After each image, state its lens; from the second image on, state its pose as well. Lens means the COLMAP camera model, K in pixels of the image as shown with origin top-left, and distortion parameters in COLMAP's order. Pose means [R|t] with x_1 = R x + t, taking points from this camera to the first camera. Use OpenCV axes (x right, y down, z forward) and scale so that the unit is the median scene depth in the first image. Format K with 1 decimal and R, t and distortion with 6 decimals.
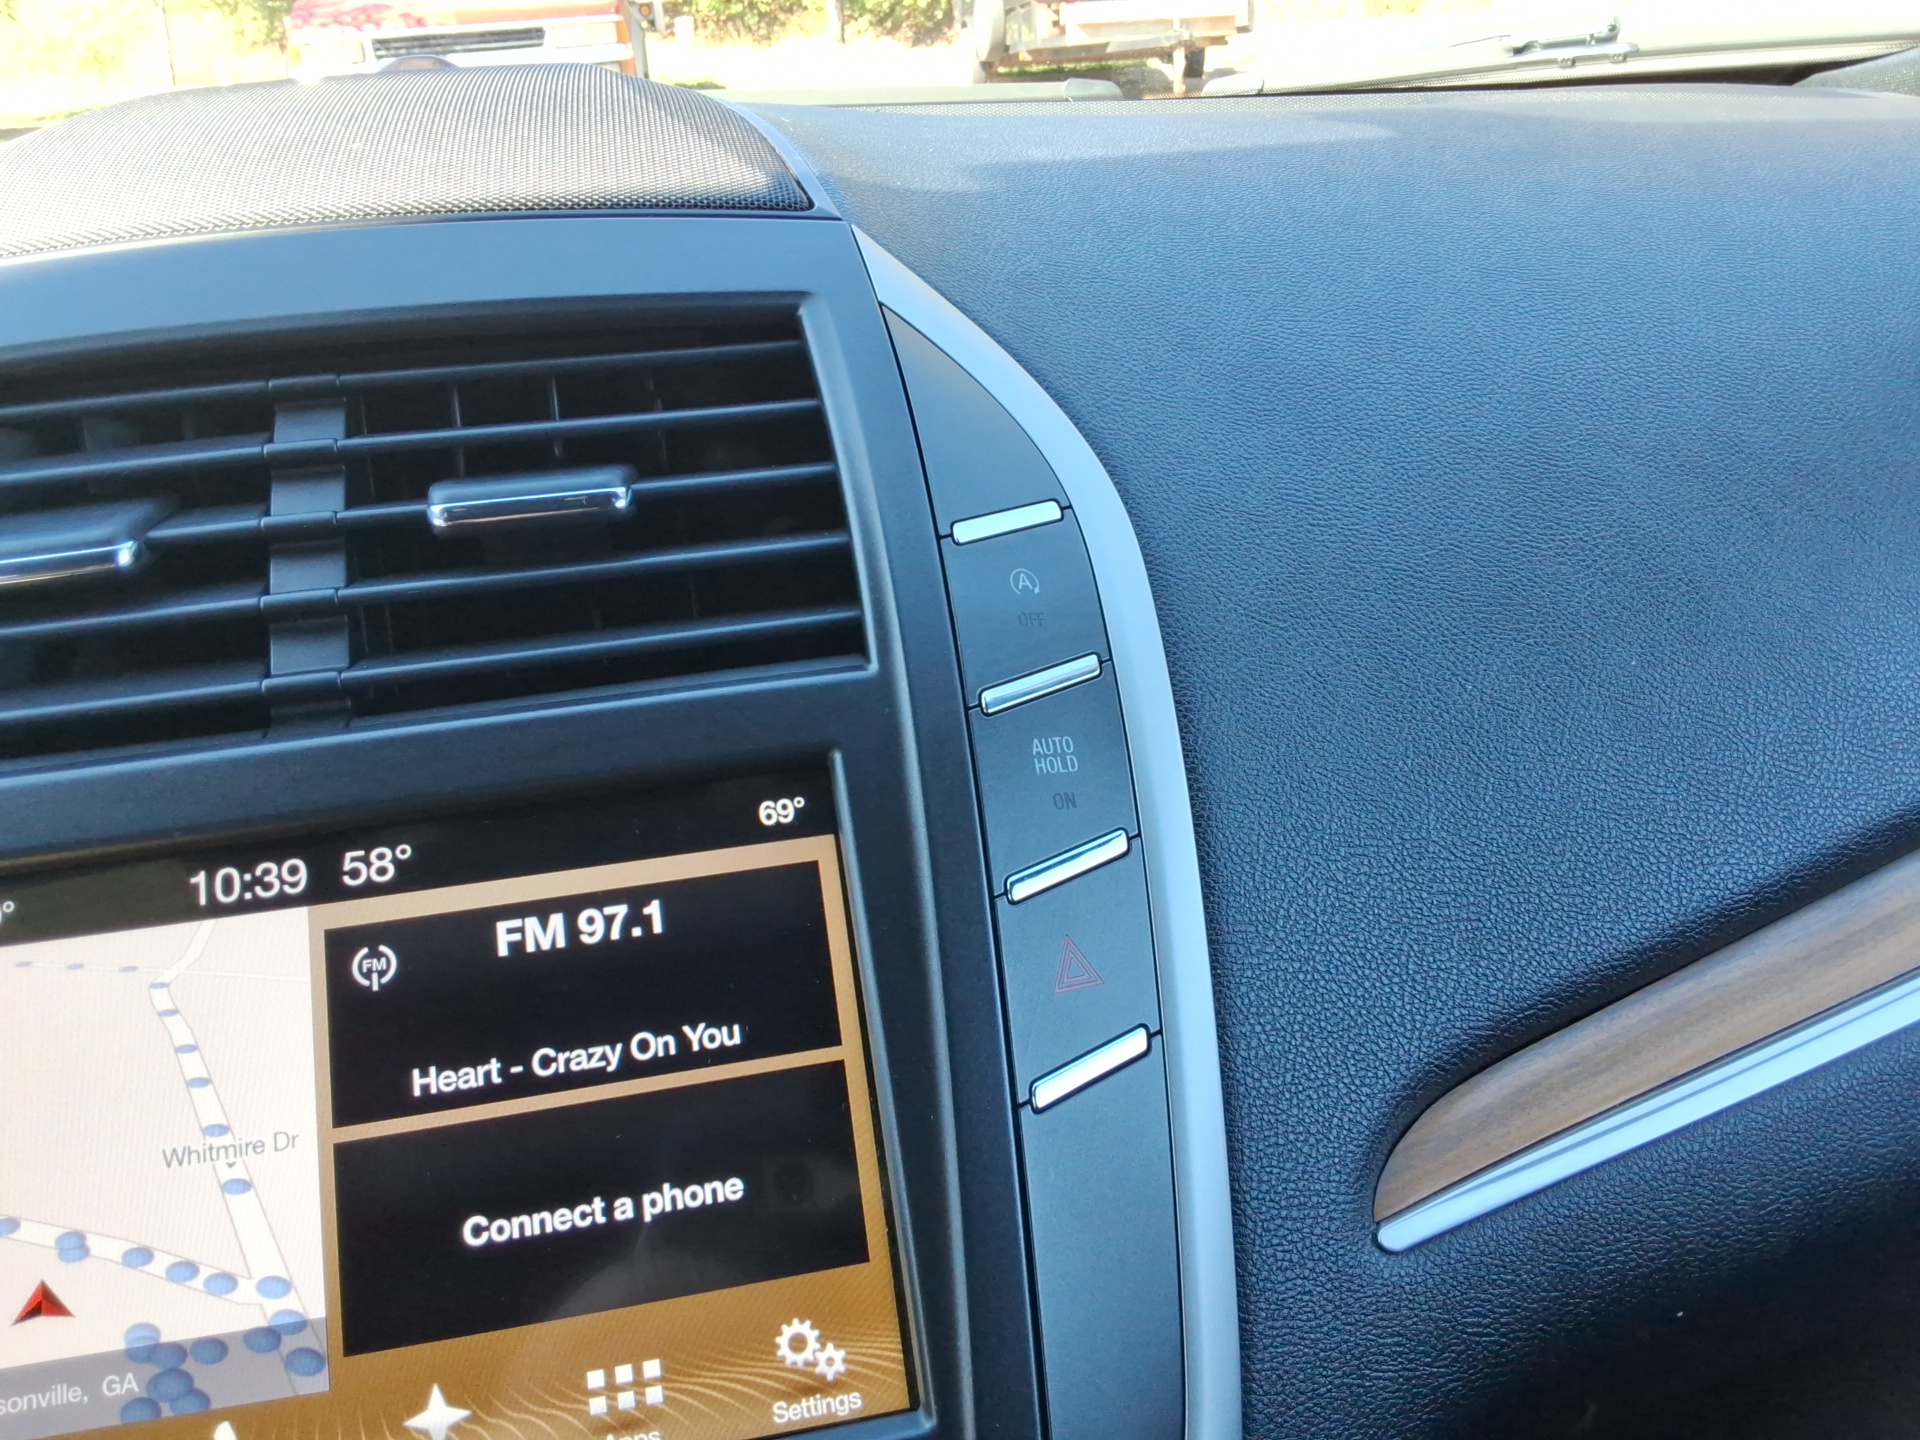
lens RADIAL K [[1544.8, 0, 1079.3], [0, 1544.8, 720.0], [0, 0, 1]] dist [0.104985, -0.159313]
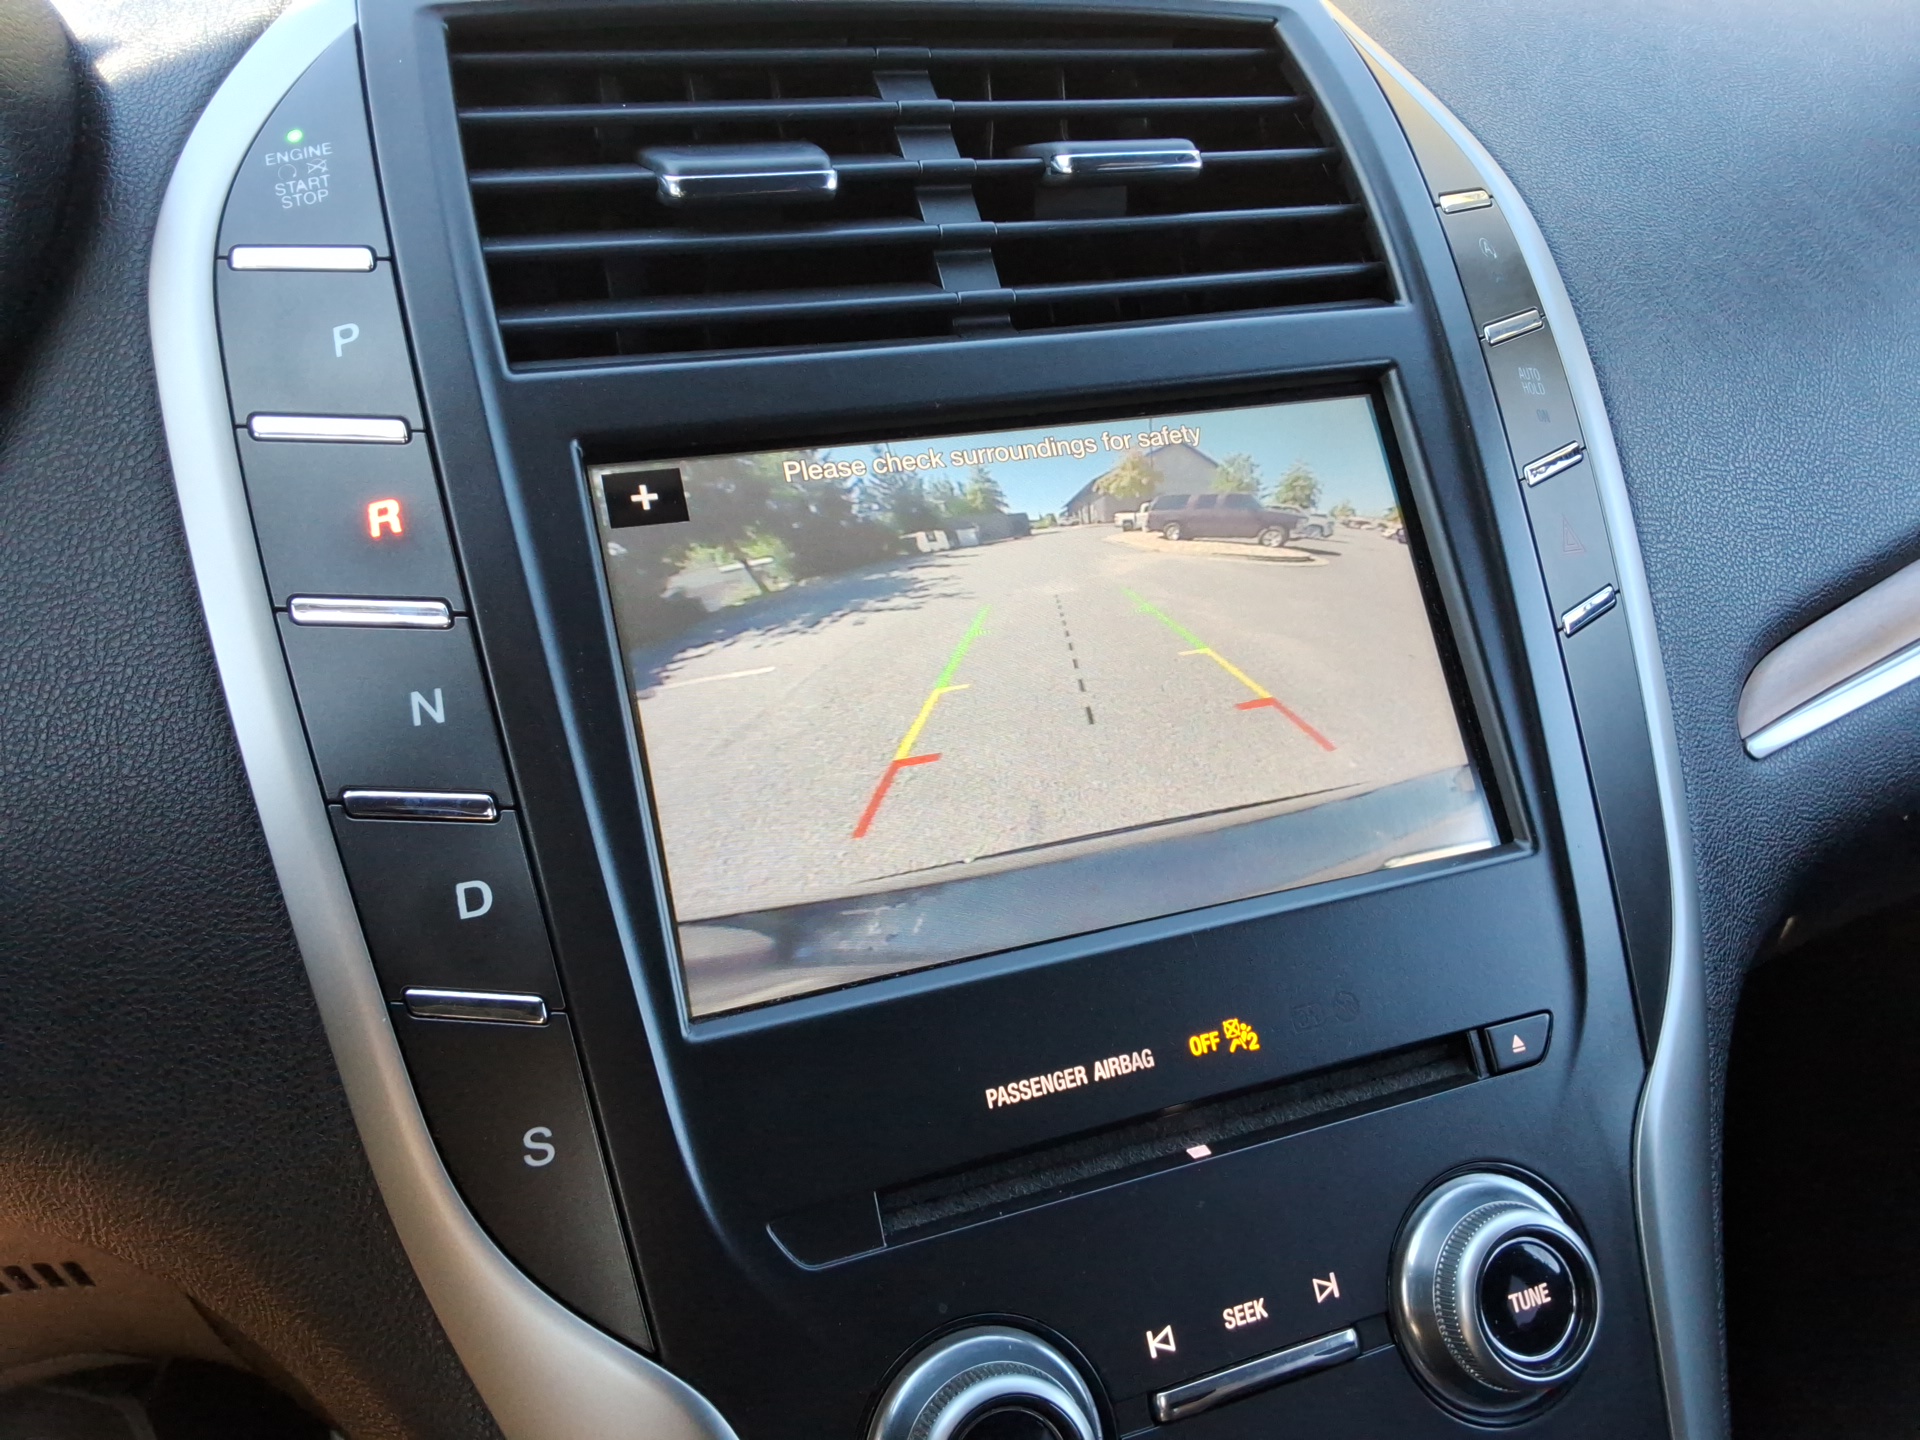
lens RADIAL K [[1544.8, 0, 970.5], [0, 1544.8, 710.2], [0, 0, 1]] dist [0.104985, -0.159313]
pose [[0.980193, -0.008137, 0.197877, -0.773846], [-0.004372, 0.998023, 0.062697, 0.228503], [-0.197996, -0.062320, 0.978220, -0.202429]]
